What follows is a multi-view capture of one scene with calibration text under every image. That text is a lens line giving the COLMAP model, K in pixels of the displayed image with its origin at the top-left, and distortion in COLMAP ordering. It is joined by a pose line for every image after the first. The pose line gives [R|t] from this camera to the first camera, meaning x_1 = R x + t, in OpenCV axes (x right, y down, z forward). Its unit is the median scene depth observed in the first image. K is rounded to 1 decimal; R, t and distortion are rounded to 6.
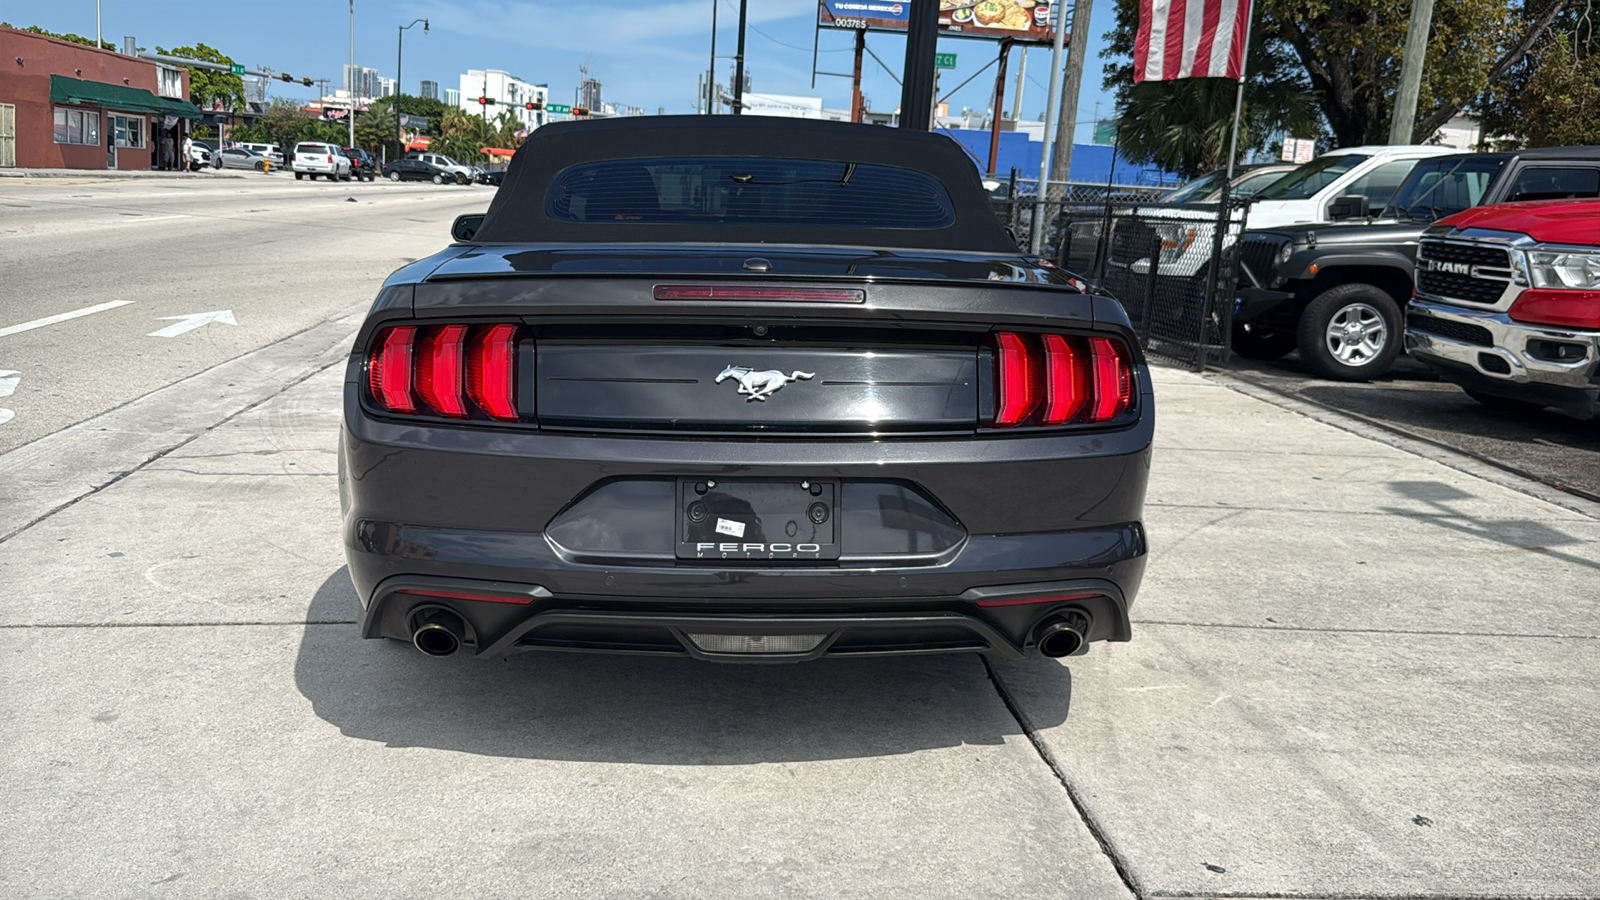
lens RADIAL K [[1375.5, 0, 783.9], [0, 1375.5, 464.5], [0, 0, 1]] dist [0.099402, -0.198845]
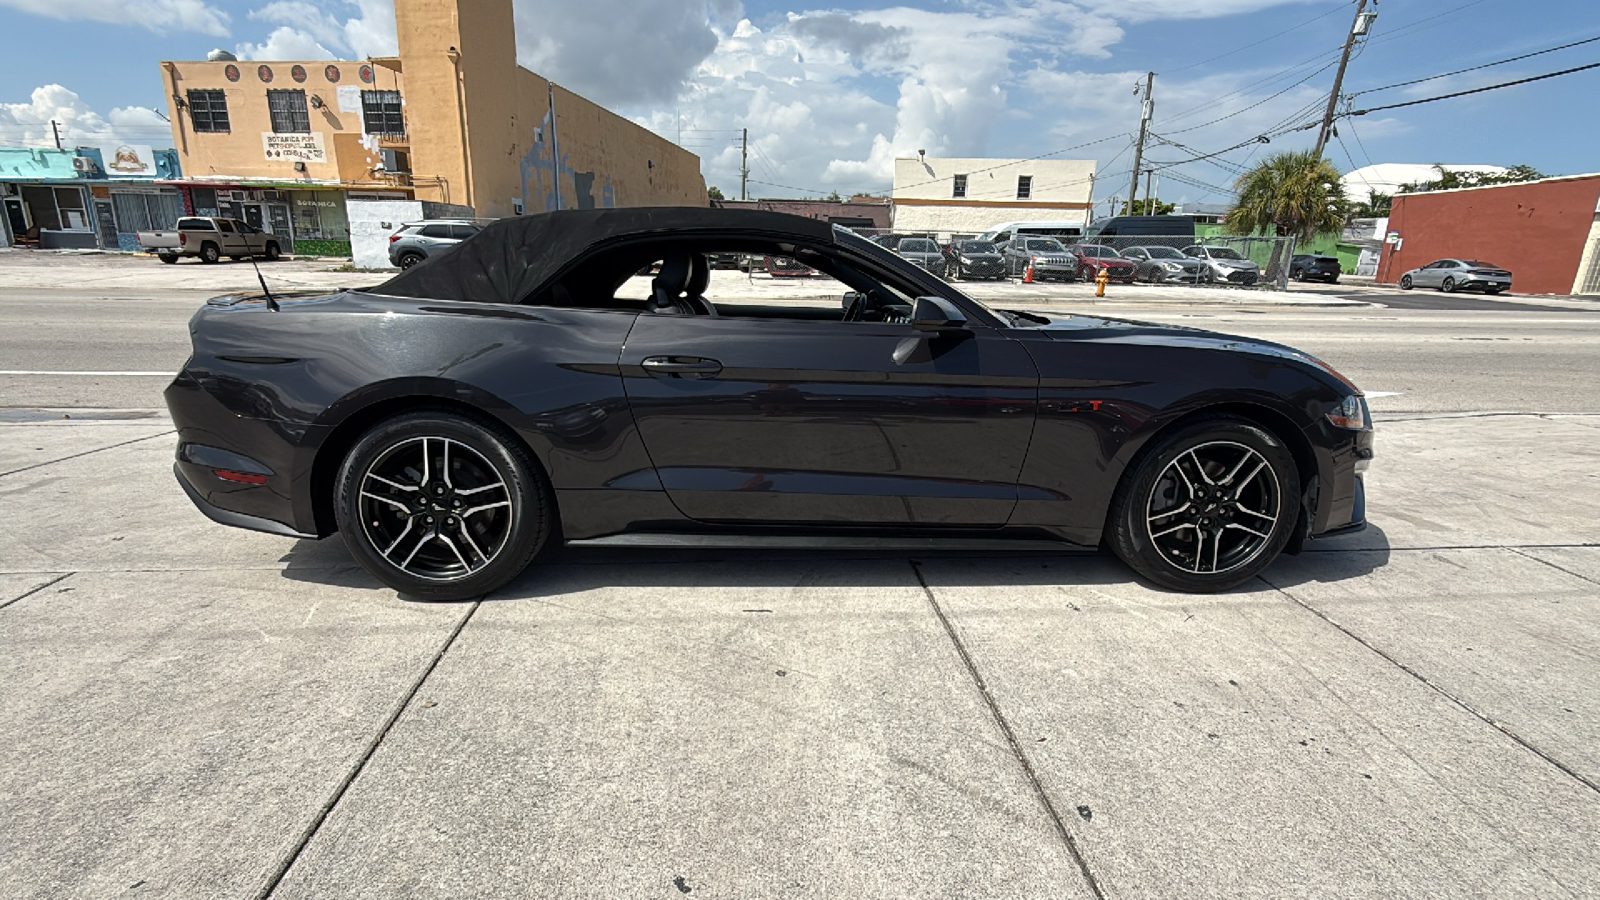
lens RADIAL K [[738.5, 0, 806.9], [0, 738.5, 436.4], [0, 0, 1]] dist [0.001922, 0.000560]
pose [[0.009882, 0.178838, -0.983829, 0.762399], [-0.214974, 0.961251, 0.172575, -0.186922], [0.976570, 0.209793, 0.047945, 1.123963]]
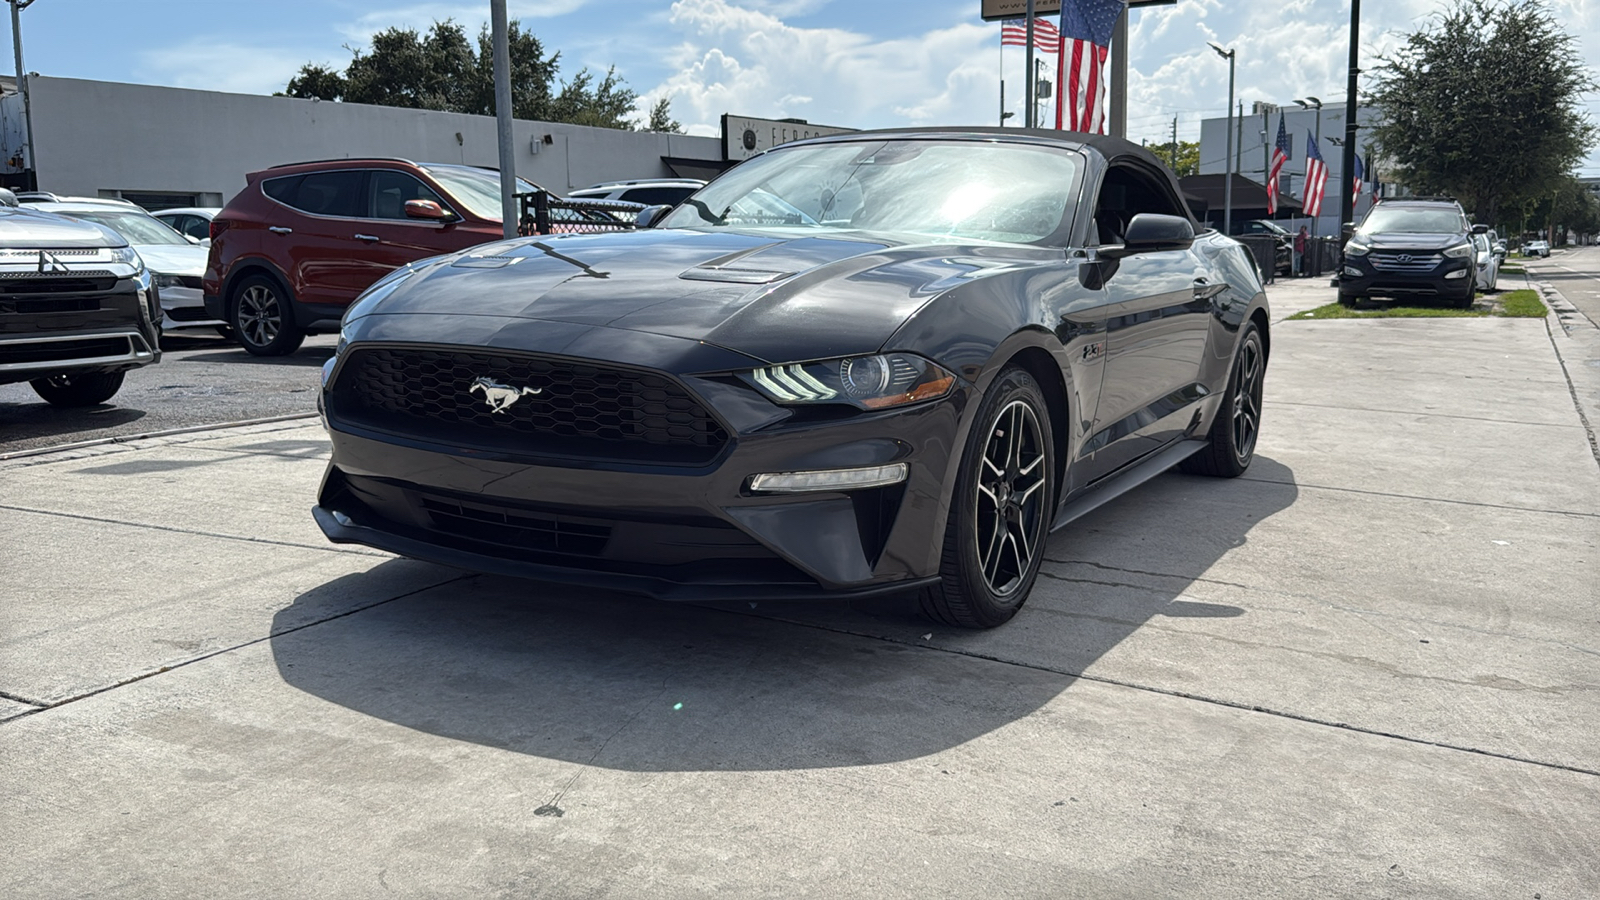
lens RADIAL K [[1378.1, 0, 833.9], [0, 1378.1, 454.5], [0, 0, 1]] dist [0.088690, -0.173079]
pose [[-0.858665, -0.128009, 0.496294, -0.582594], [0.053207, 0.940814, 0.334721, -0.403845], [-0.509768, 0.313819, -0.801033, 2.186796]]
